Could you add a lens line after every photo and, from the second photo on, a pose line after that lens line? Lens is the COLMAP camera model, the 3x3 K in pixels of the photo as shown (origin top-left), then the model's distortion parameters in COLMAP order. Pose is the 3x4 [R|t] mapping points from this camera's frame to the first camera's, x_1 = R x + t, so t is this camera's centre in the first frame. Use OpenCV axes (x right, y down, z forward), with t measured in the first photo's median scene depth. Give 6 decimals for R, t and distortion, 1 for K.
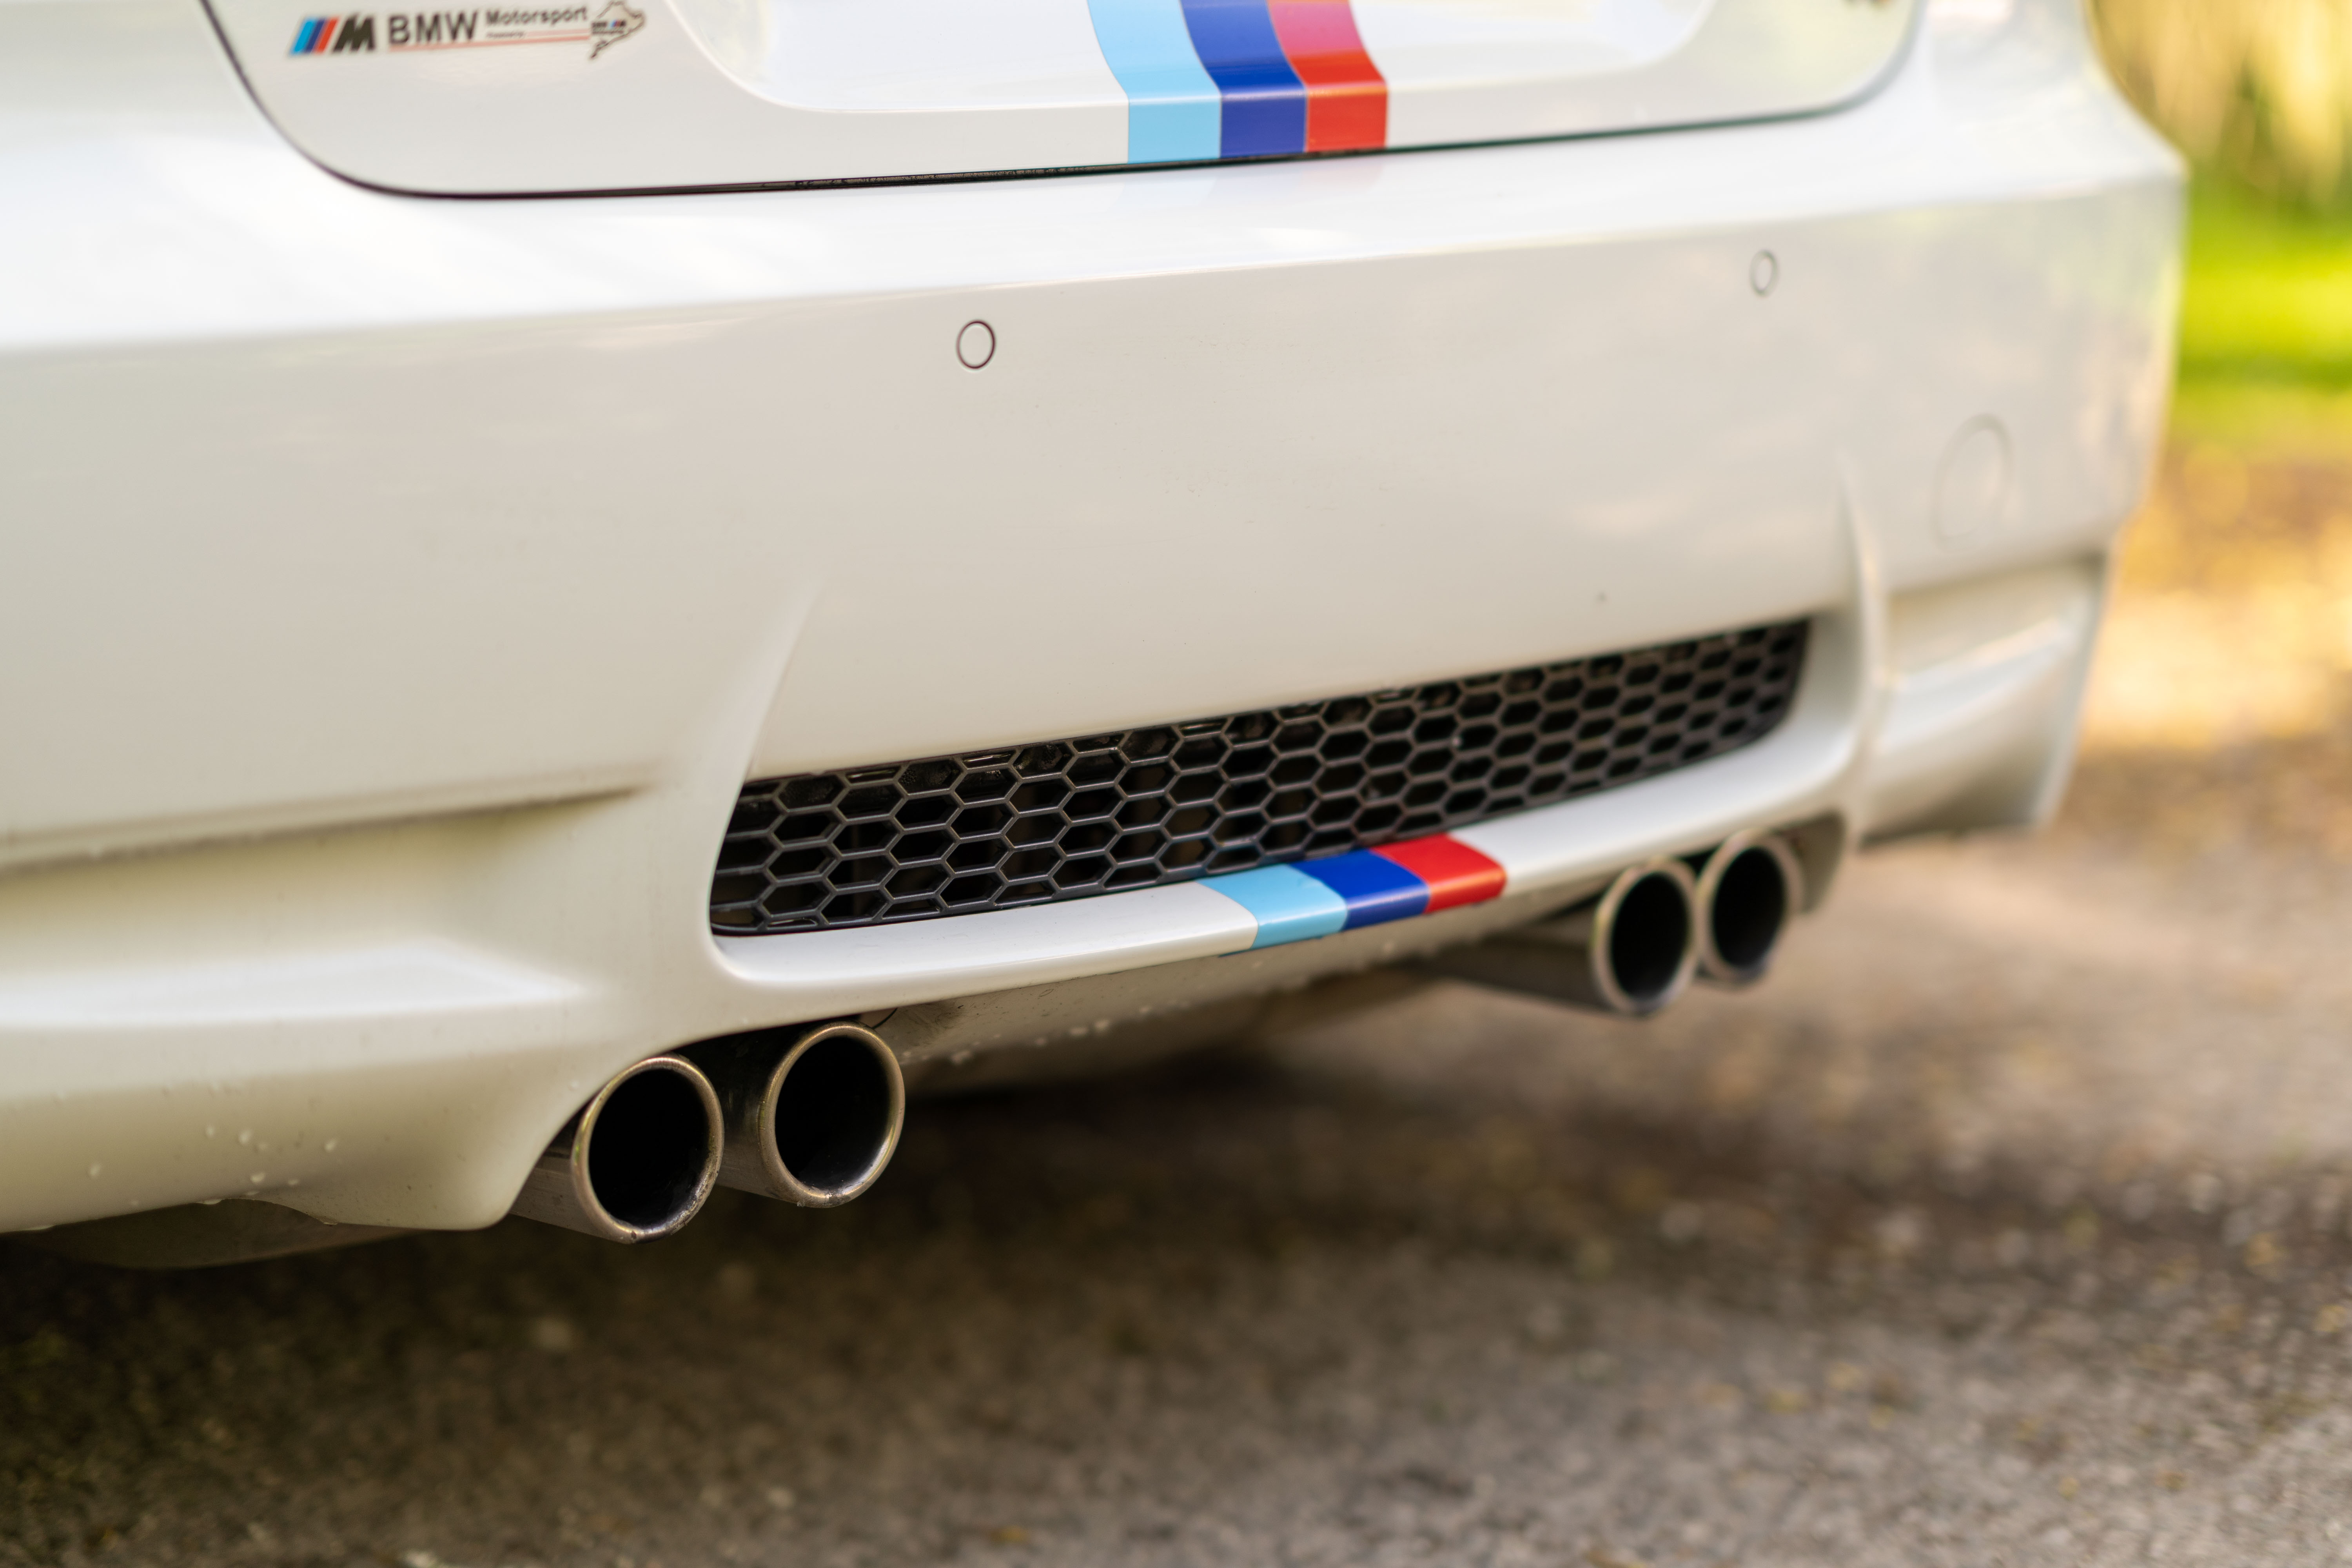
lens RADIAL K [[5805.3, 0, 1176.0], [0, 5805.3, 784.0], [0, 0, 1]] dist [0.059651, 0.036404]
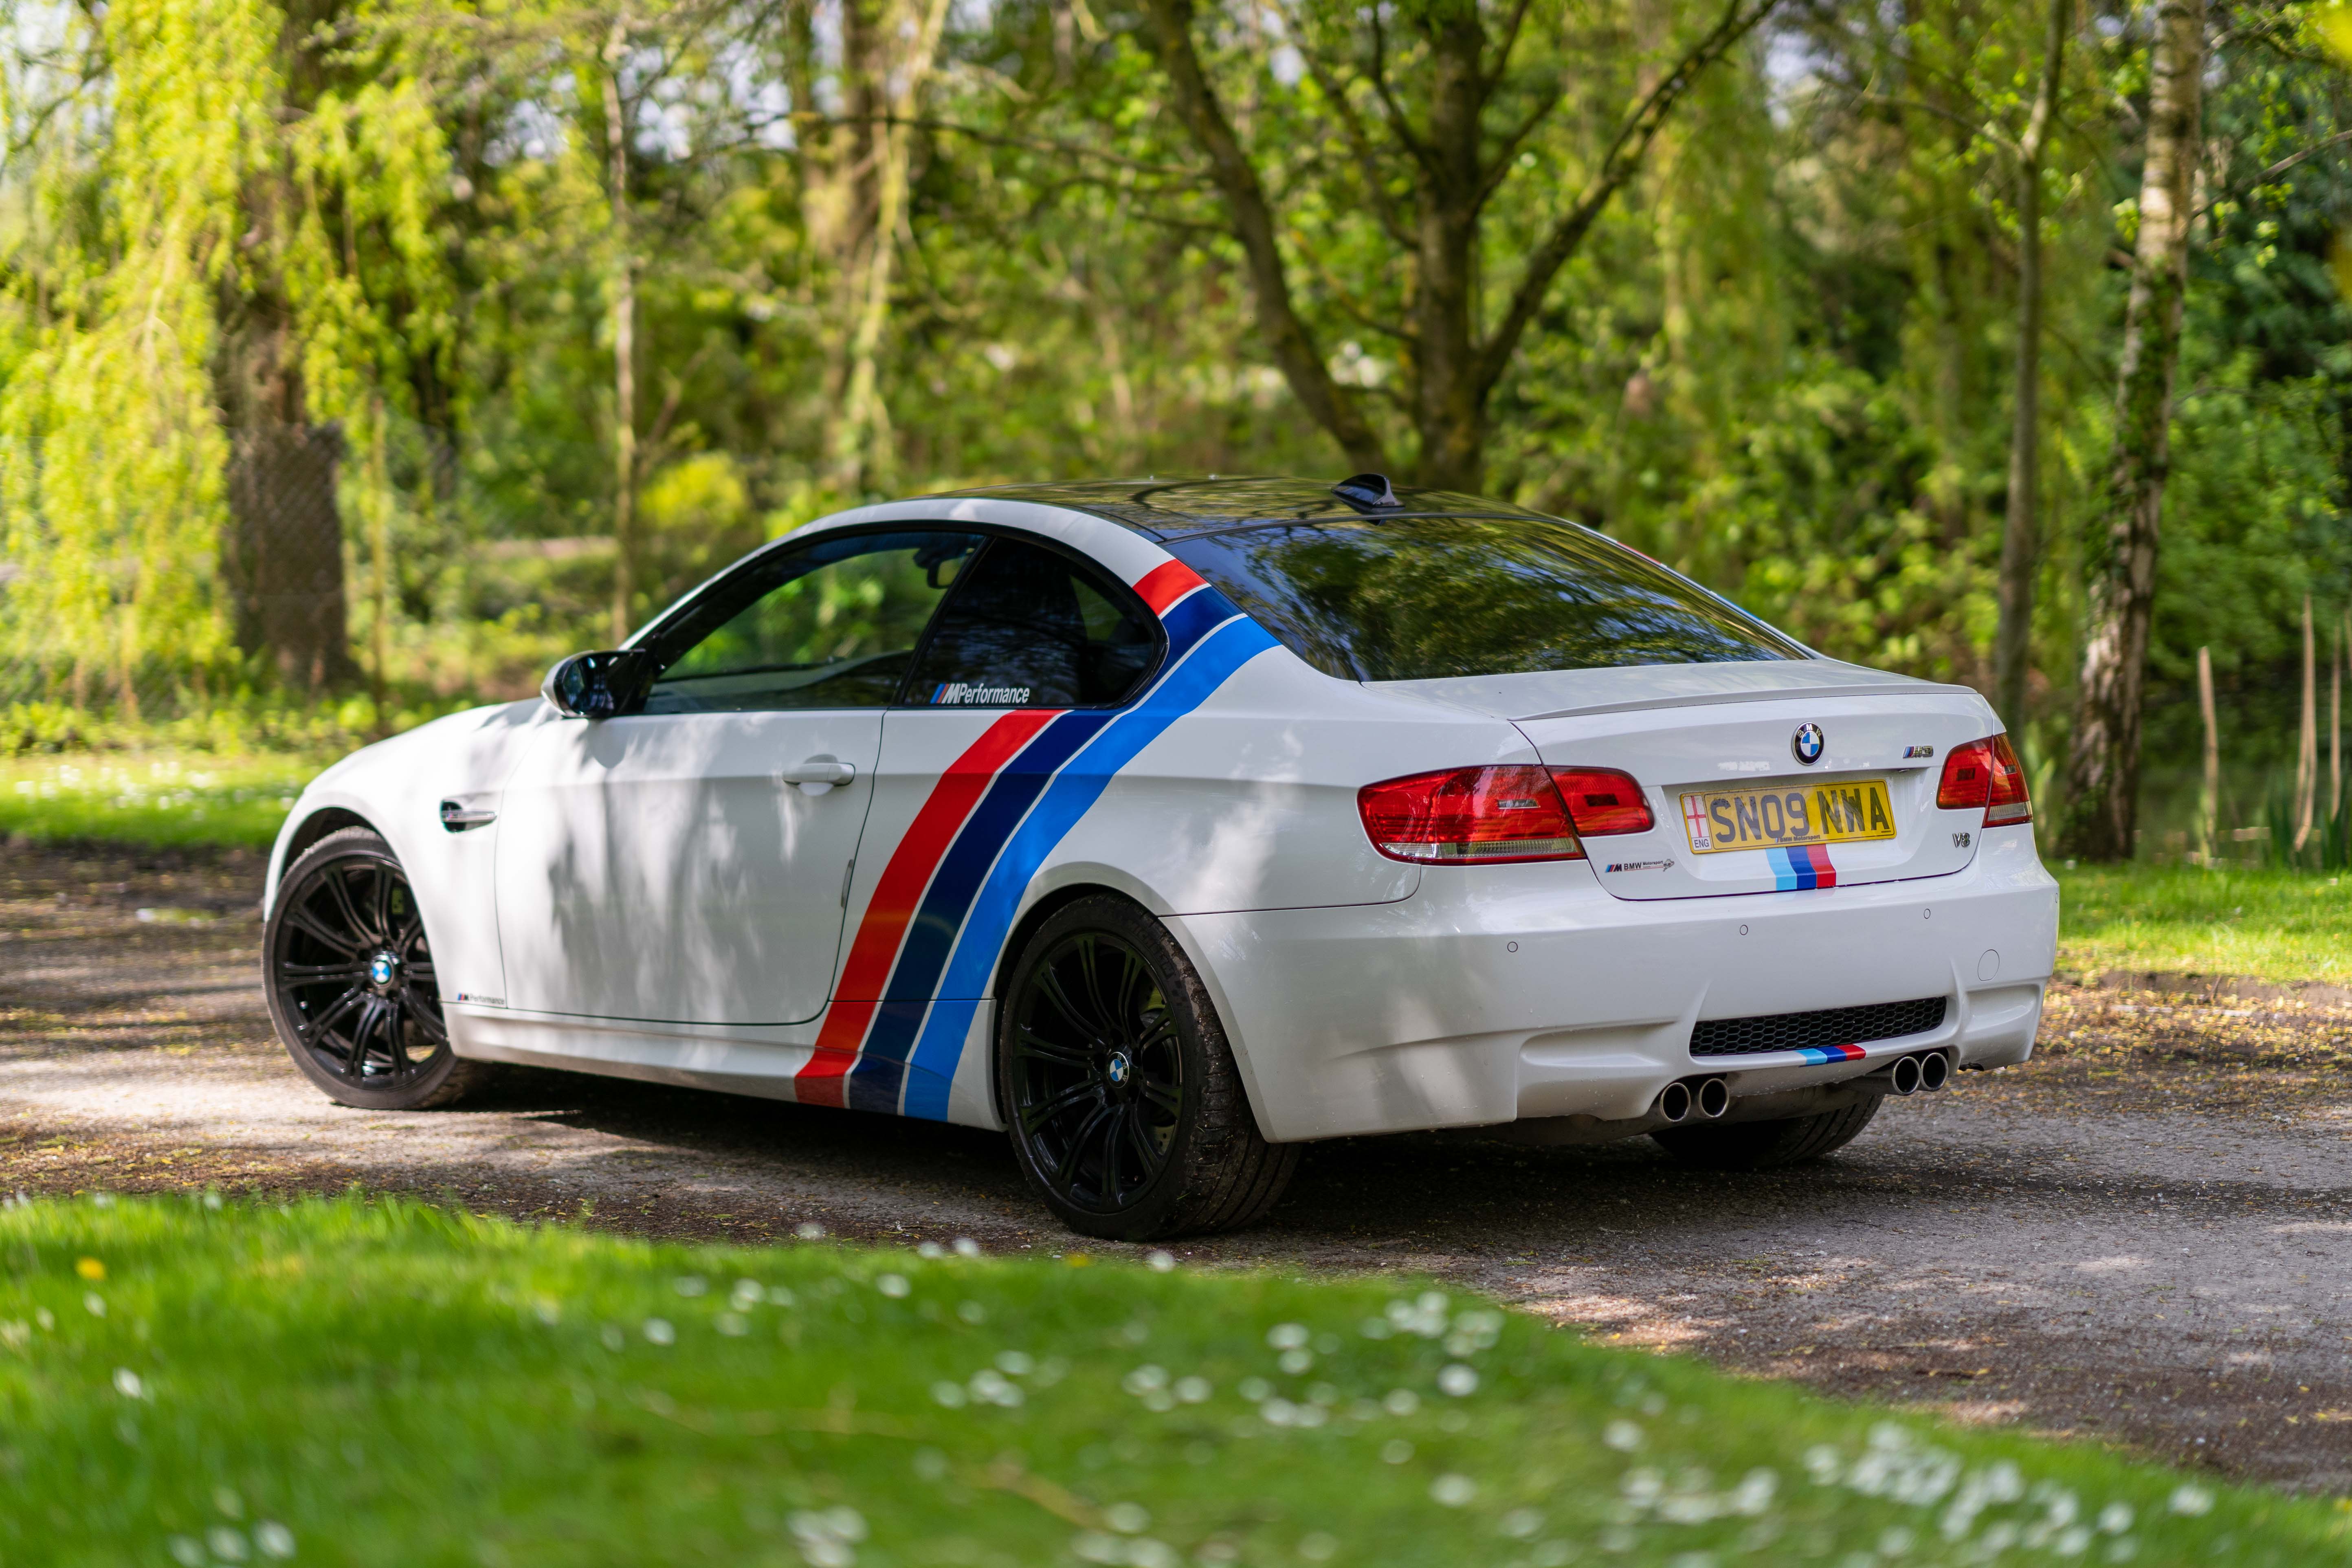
lens RADIAL K [[5805.5, 0, 1176.0], [0, 5805.5, 784.0], [0, 0, 1]] dist [0.059651, 0.036404]
pose [[0.993329, -0.011487, -0.114743, 0.049096], [-0.001777, 0.993384, -0.114829, 0.341669], [0.115303, 0.114267, 0.986736, -3.642167]]
